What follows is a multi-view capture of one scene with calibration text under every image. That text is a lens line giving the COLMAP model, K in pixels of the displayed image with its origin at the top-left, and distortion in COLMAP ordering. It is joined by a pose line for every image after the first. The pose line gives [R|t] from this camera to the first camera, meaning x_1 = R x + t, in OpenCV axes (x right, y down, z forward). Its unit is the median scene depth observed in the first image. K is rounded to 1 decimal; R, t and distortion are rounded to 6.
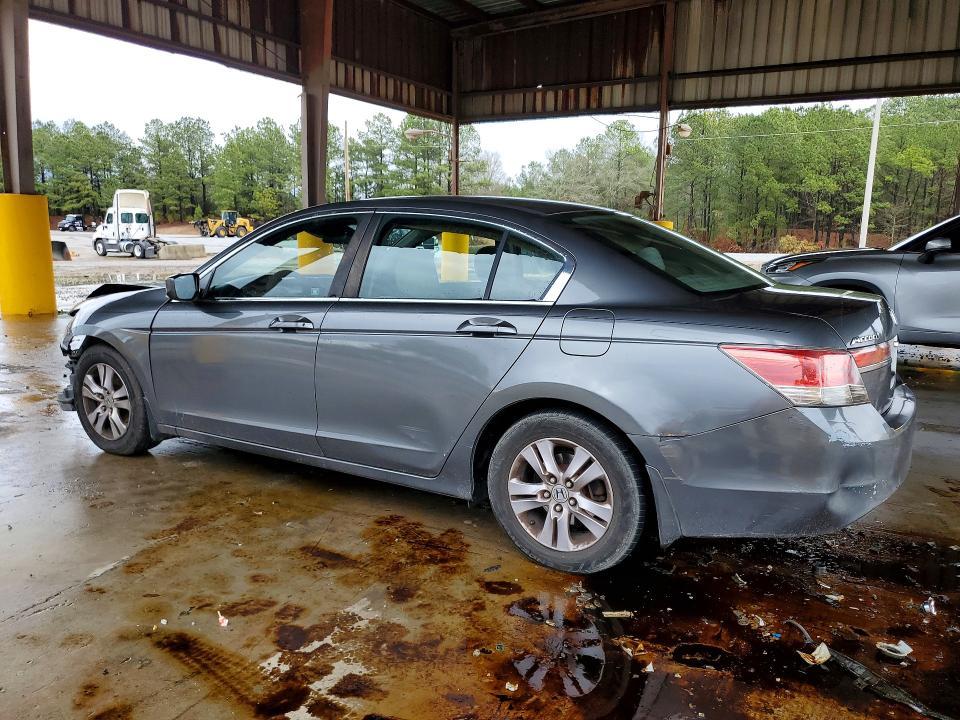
lens RADIAL K [[729.8, 0, 480.0], [0, 729.8, 360.0], [0, 0, 1]] dist [0.010085, 0.002915]
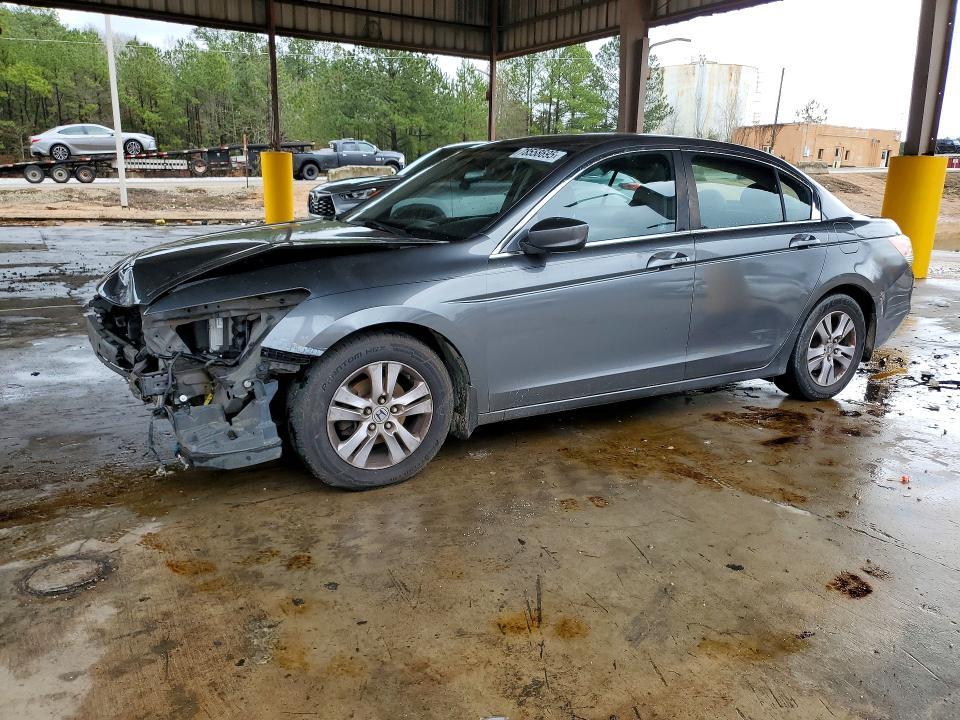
lens RADIAL K [[721.9, 0, 480.0], [0, 721.9, 360.0], [0, 0, 1]] dist [0.000077, -0.000295]
pose [[0.519586, -0.216407, 0.826558, -1.271422], [0.134648, 0.976044, 0.170903, -0.122327], [-0.843742, 0.022496, 0.536277, 0.690847]]
